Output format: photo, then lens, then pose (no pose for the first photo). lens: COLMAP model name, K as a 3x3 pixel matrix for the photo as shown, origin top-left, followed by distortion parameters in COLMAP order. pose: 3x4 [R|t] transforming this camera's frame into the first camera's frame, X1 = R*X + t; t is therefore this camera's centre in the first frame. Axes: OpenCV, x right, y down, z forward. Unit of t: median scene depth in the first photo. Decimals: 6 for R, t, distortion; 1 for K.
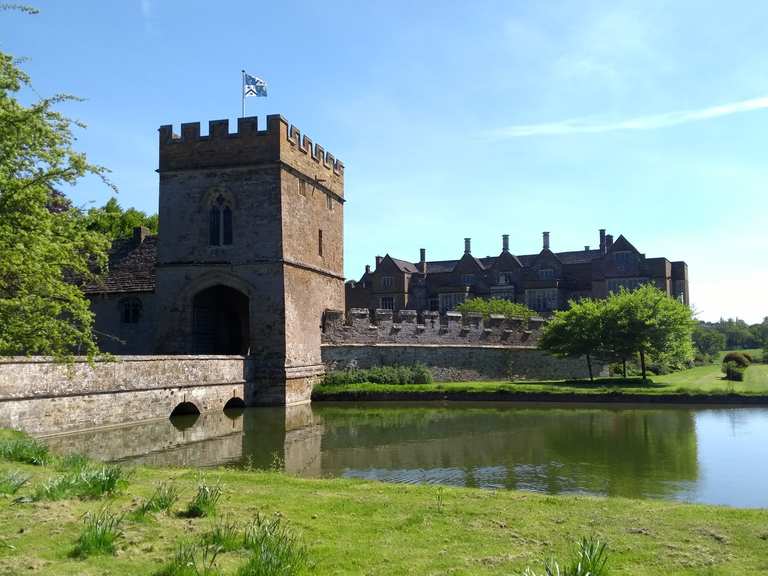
lens RADIAL K [[666.6, 0, 366.6], [0, 666.6, 287.8], [0, 0, 1]] dist [0.123959, 0.002401]
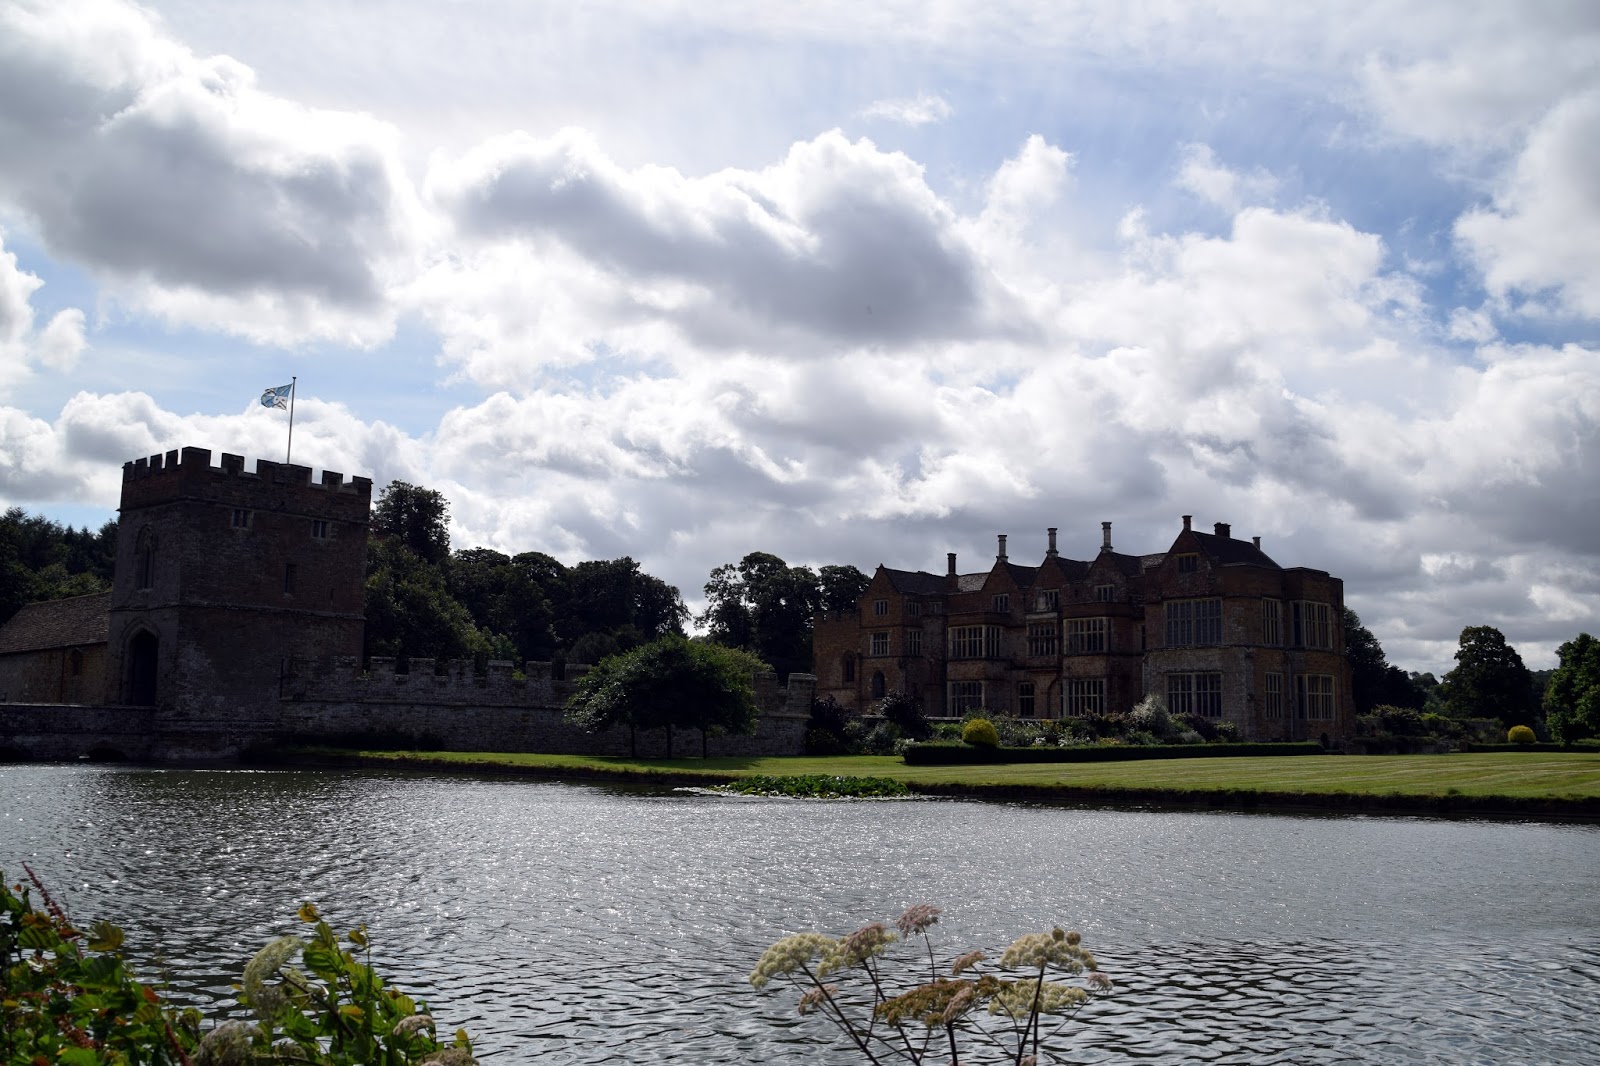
lens RADIAL K [[1150.1, 0, 769.3], [0, 1150.1, 561.7], [0, 0, 1]] dist [-0.137276, 0.135702]
pose [[0.940262, -0.027444, -0.339344, 1.117199], [0.012620, 0.998870, -0.045816, -0.017594], [0.340218, 0.038796, 0.939546, -0.168431]]
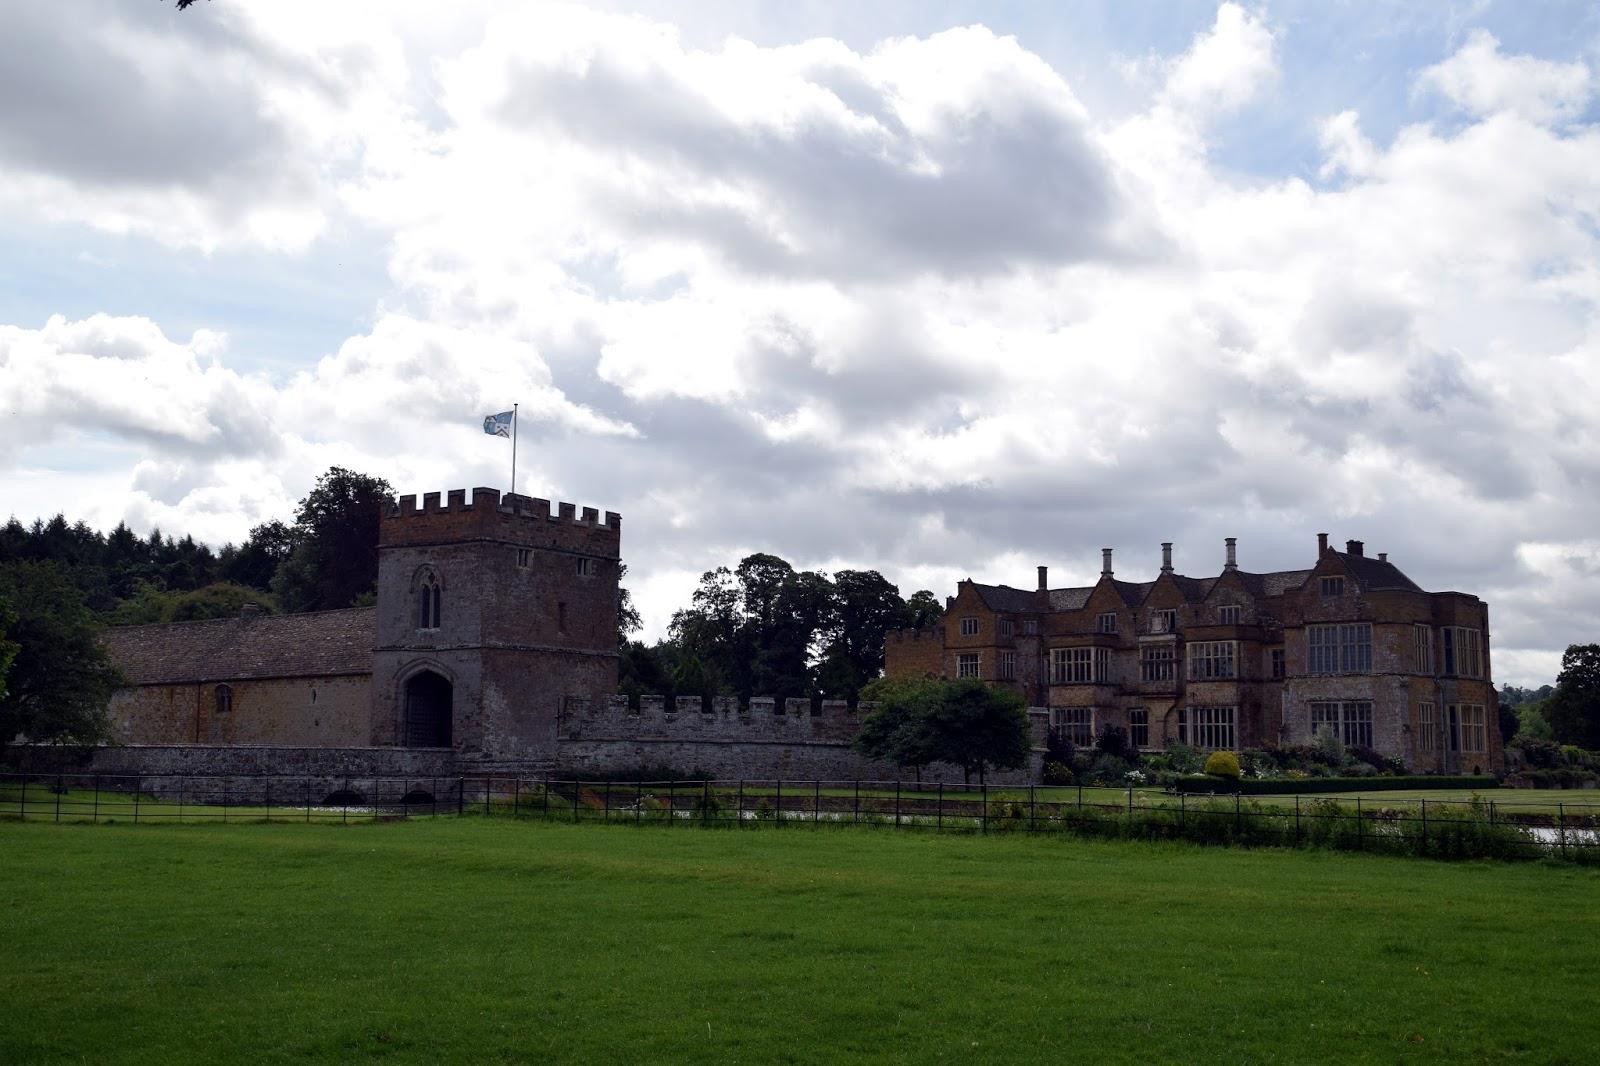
lens RADIAL K [[1399.8, 0, 801.6], [0, 1399.8, 574.2], [0, 0, 1]] dist [-0.013300, 0.008257]
pose [[0.964719, -0.017102, -0.262726, 0.777051], [0.009560, 0.999505, -0.029959, -0.074347], [0.263109, 0.026391, 0.964405, -0.719002]]
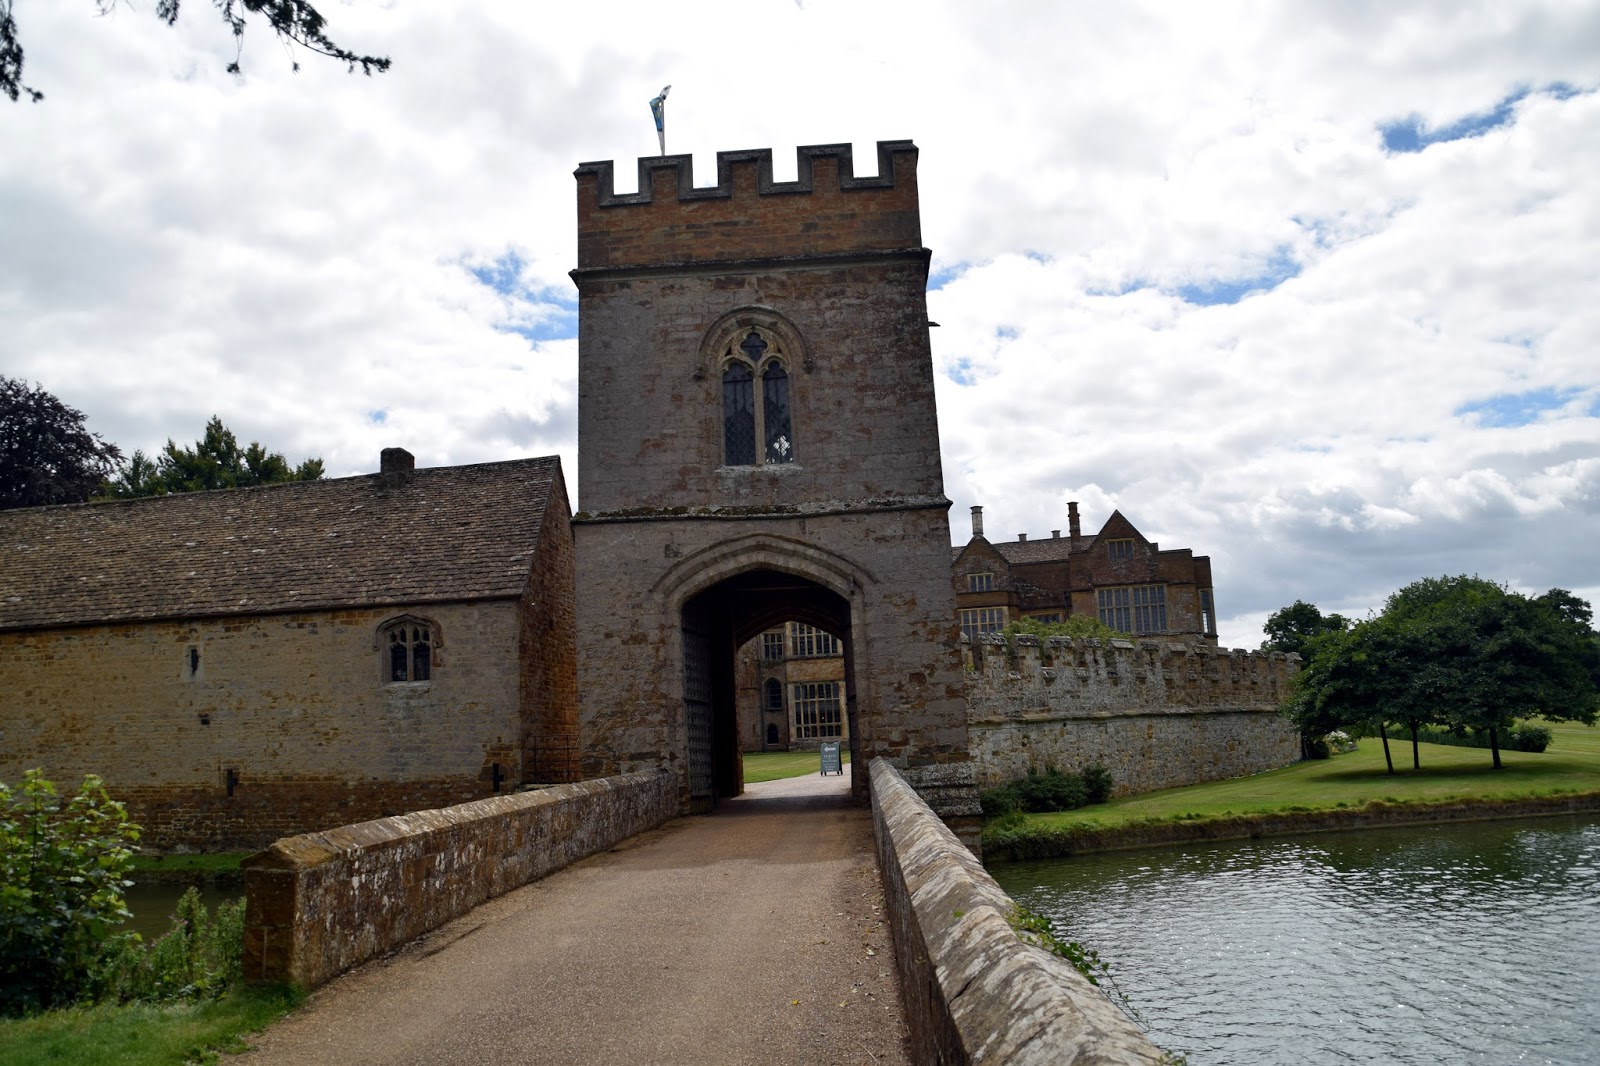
lens RADIAL K [[1150.1, 0, 769.3], [0, 1150.1, 561.7], [0, 0, 1]] dist [-0.137276, 0.135702]
pose [[0.978083, -0.006821, 0.208103, -0.344073], [0.017385, 0.998649, -0.048975, 0.022322], [-0.207488, 0.051519, 0.976880, 0.369729]]
